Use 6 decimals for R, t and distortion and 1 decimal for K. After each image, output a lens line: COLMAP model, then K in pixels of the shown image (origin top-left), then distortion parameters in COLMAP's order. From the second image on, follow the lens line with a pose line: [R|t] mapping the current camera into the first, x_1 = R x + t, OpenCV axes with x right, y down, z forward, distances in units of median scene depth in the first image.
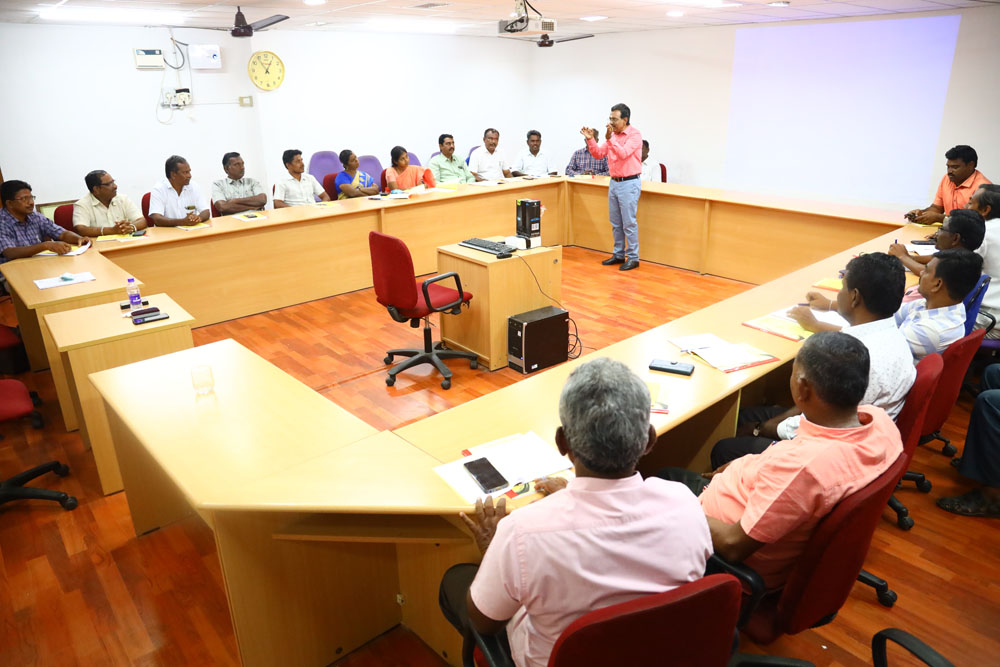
lens RADIAL K [[692.2, 0, 500.0], [0, 692.2, 333.5], [0, 0, 1]] dist [-0.077450, 0.064943]
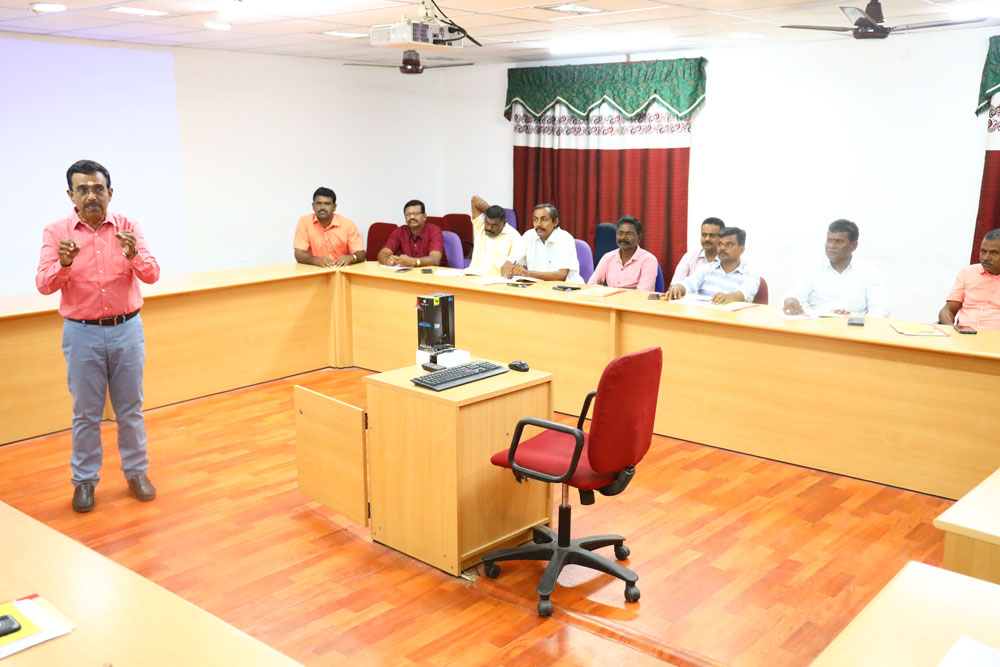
lens RADIAL K [[964.3, 0, 500.0], [0, 964.3, 333.5], [0, 0, 1]] dist [-0.007949, -0.003879]
pose [[-0.146419, -0.188584, 0.971081, -0.794549], [0.345673, 0.910022, 0.228846, -0.317901], [-0.926861, 0.369183, -0.068056, 0.933764]]
